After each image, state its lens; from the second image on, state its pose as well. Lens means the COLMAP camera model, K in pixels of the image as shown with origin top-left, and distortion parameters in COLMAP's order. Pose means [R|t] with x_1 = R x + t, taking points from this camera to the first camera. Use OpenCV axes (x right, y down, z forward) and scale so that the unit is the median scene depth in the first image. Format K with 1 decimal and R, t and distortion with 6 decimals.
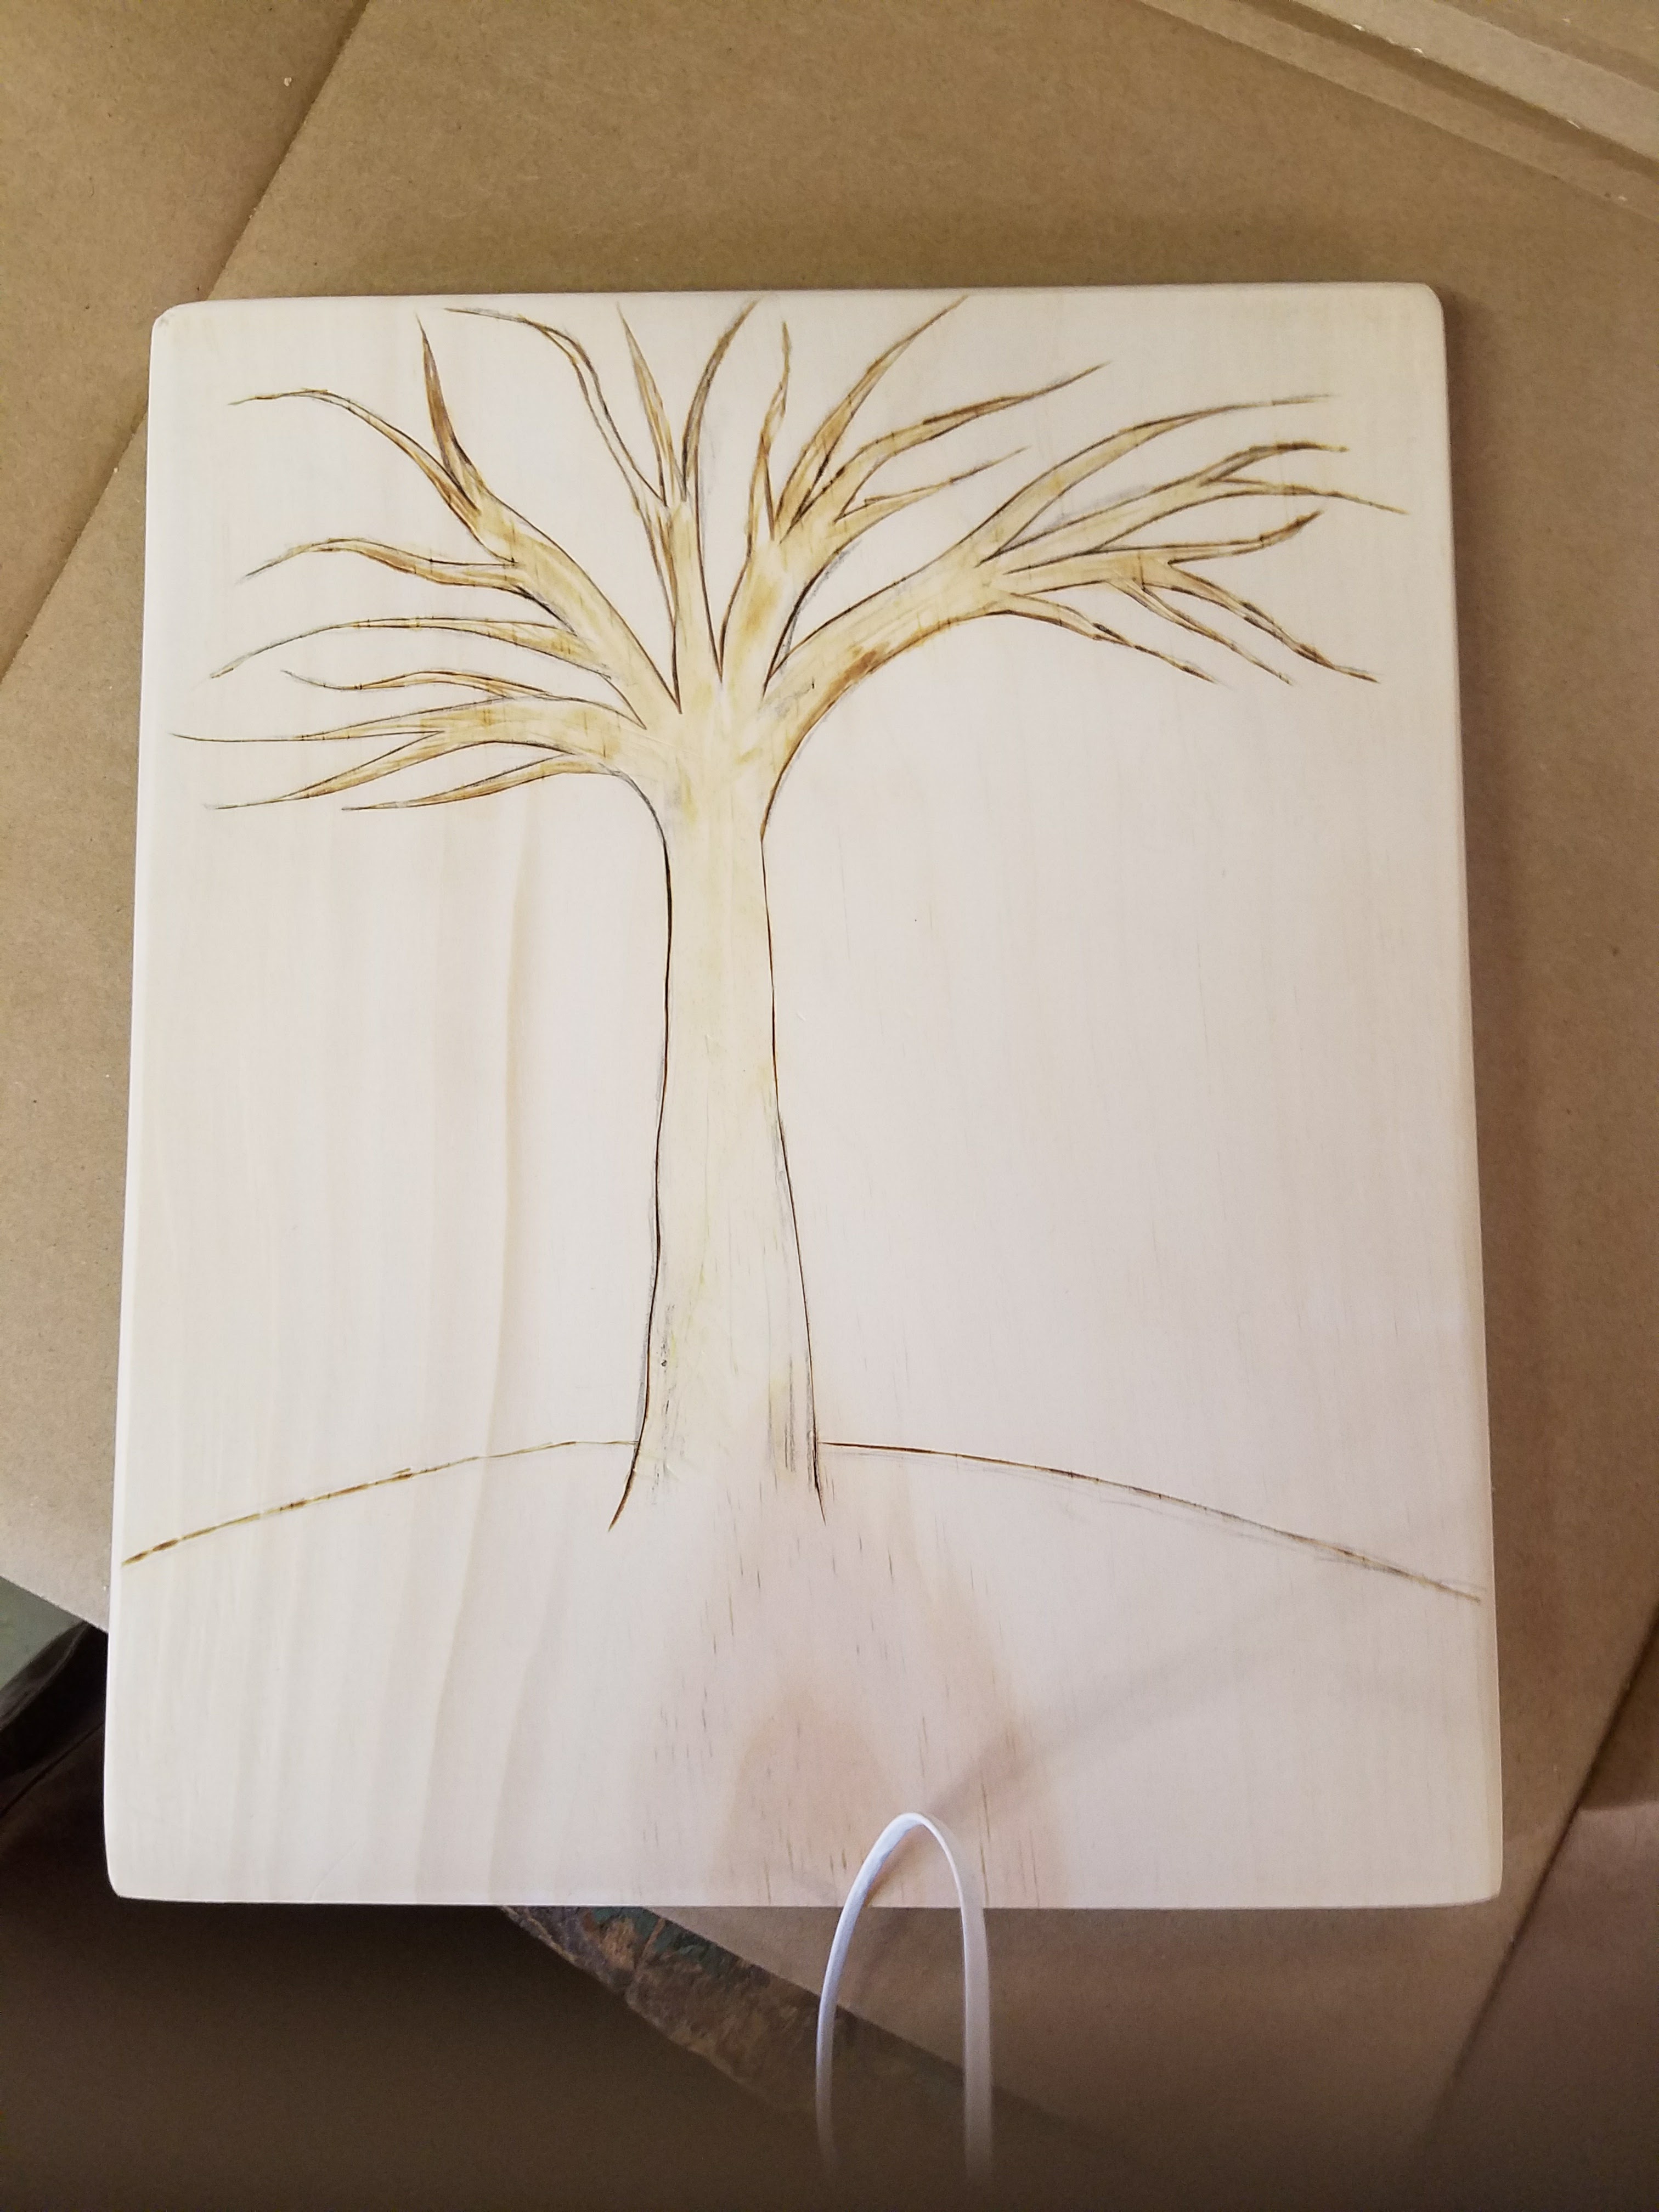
lens RADIAL K [[1763.8, 0, 813.9], [0, 1763.8, 1121.2], [0, 0, 1]] dist [0.105151, -0.156245]
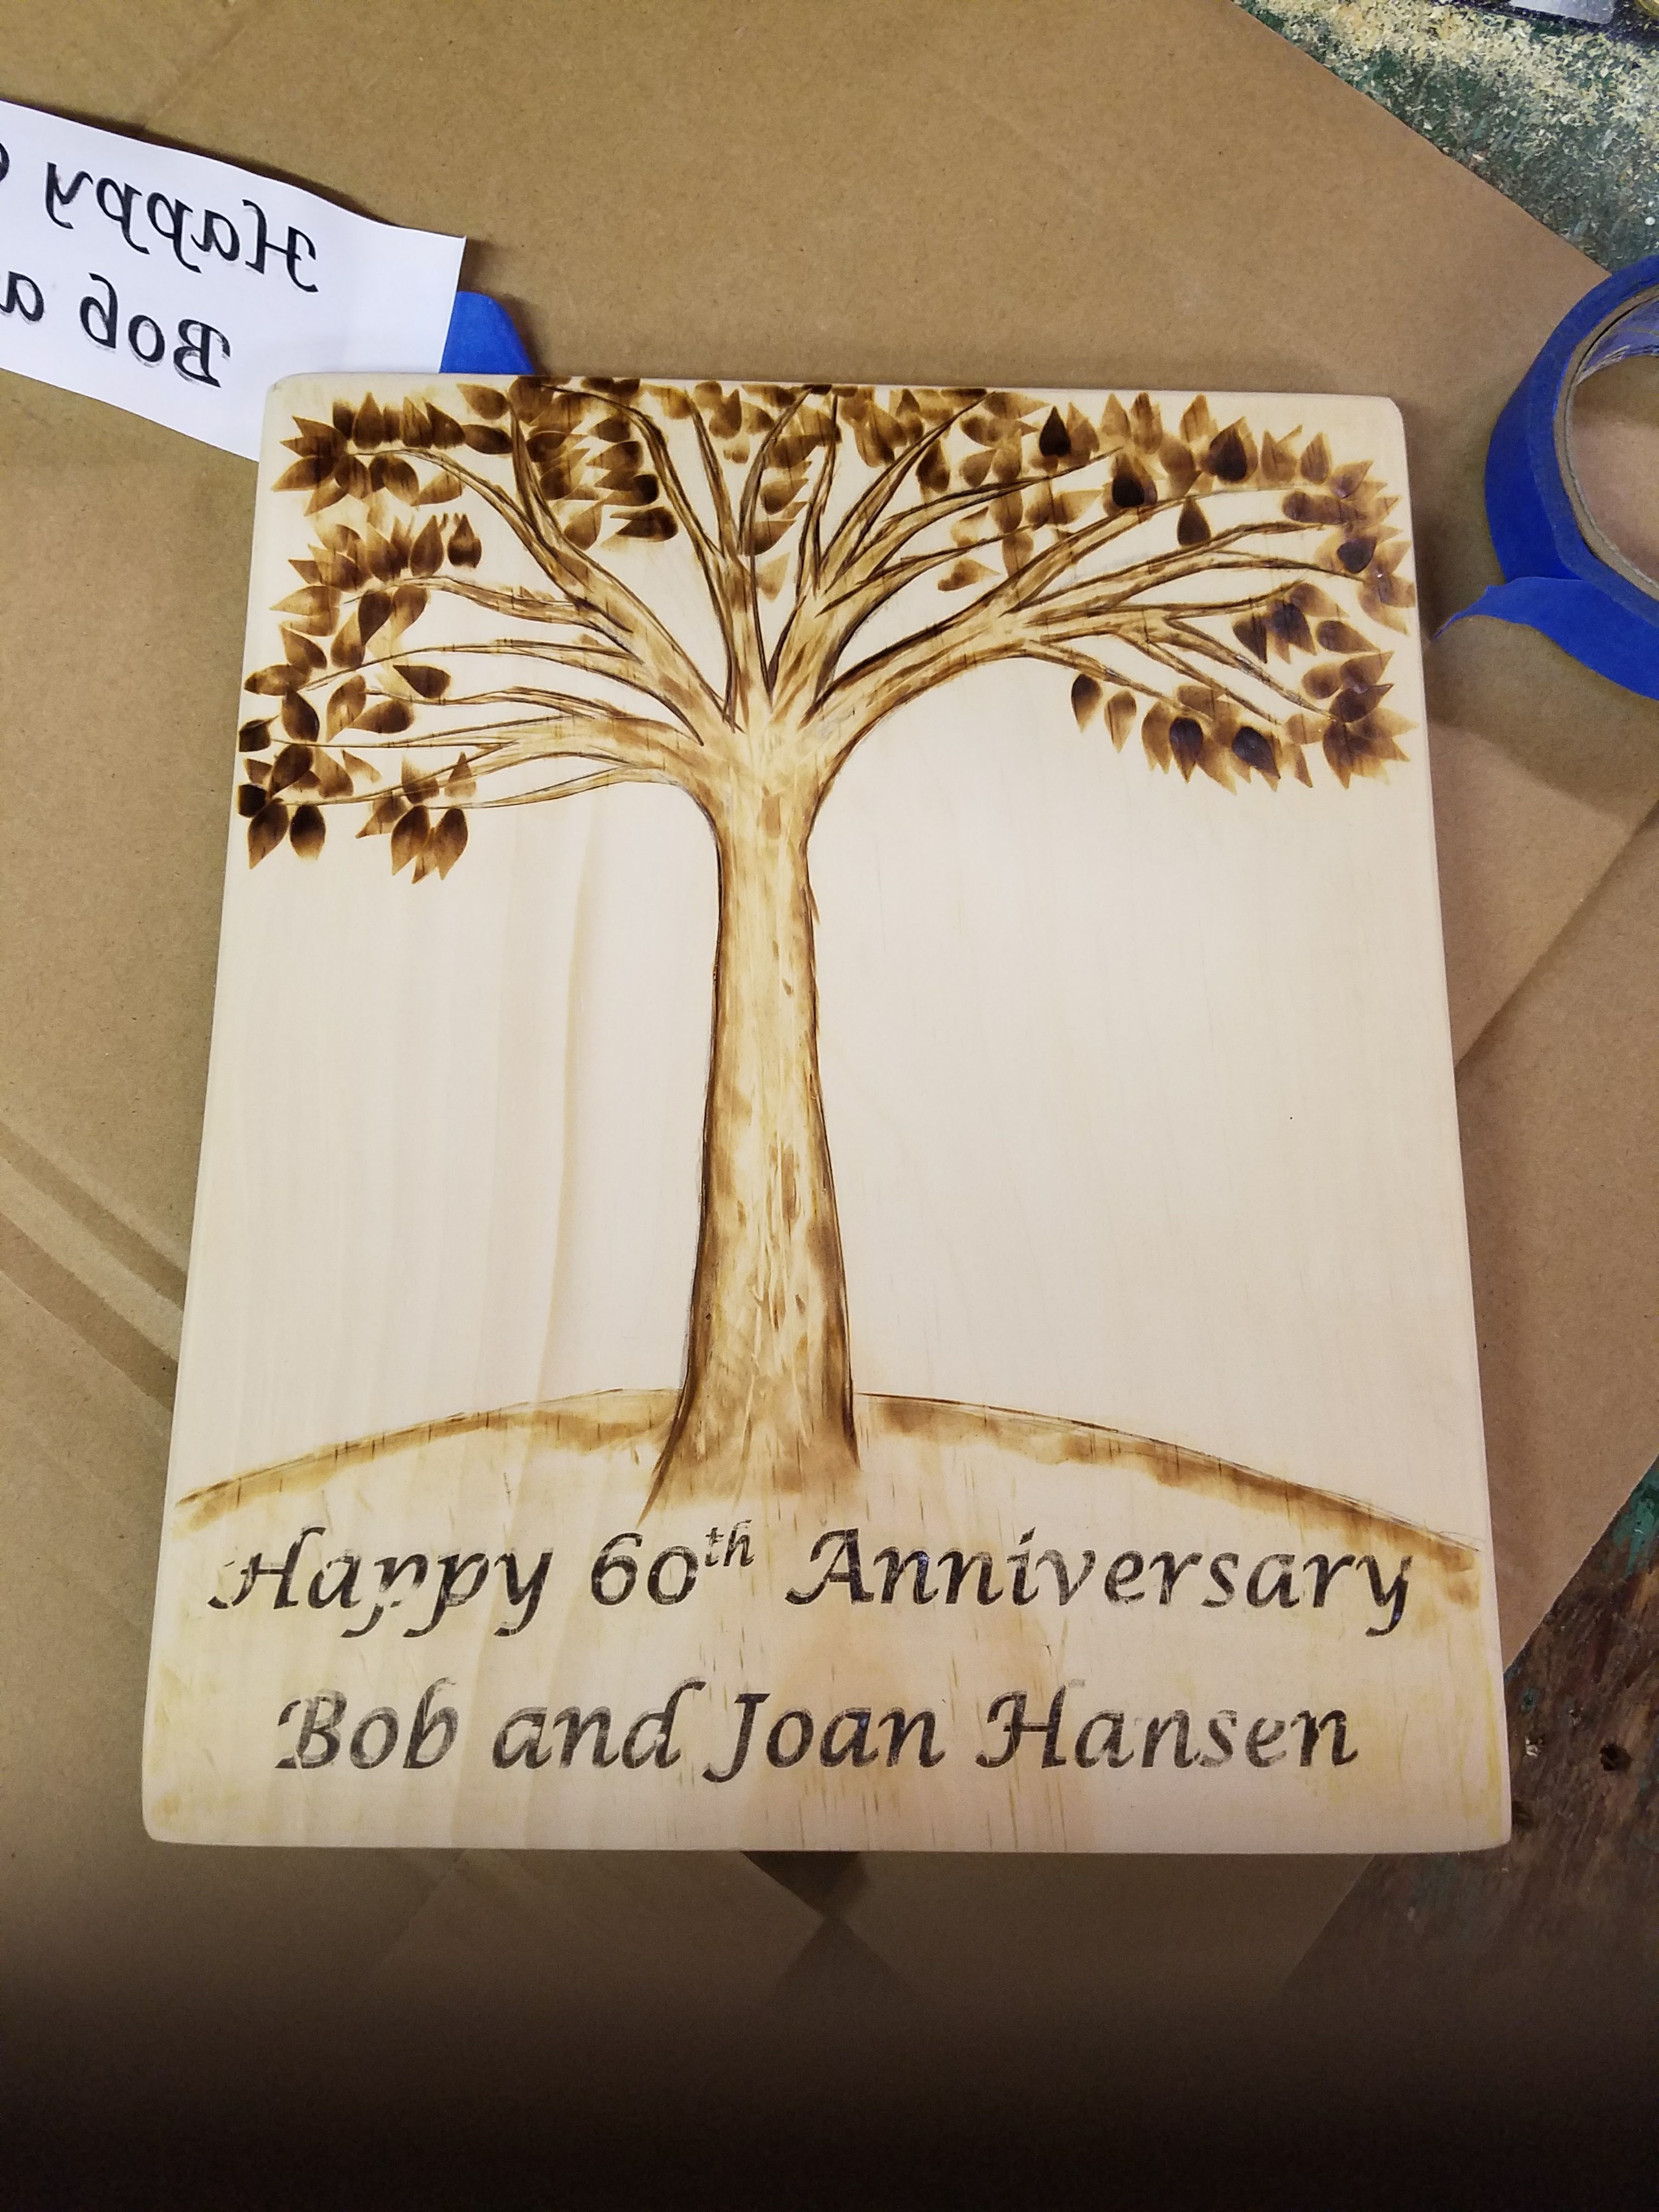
lens RADIAL K [[1911.8, 0, 803.7], [0, 1911.8, 1074.9], [0, 0, 1]] dist [0.167932, -0.002960]
pose [[0.999344, 0.017807, -0.031546, 0.010254], [-0.017589, 0.999820, 0.007182, -0.025169], [0.031668, -0.006623, 0.999476, -0.195978]]
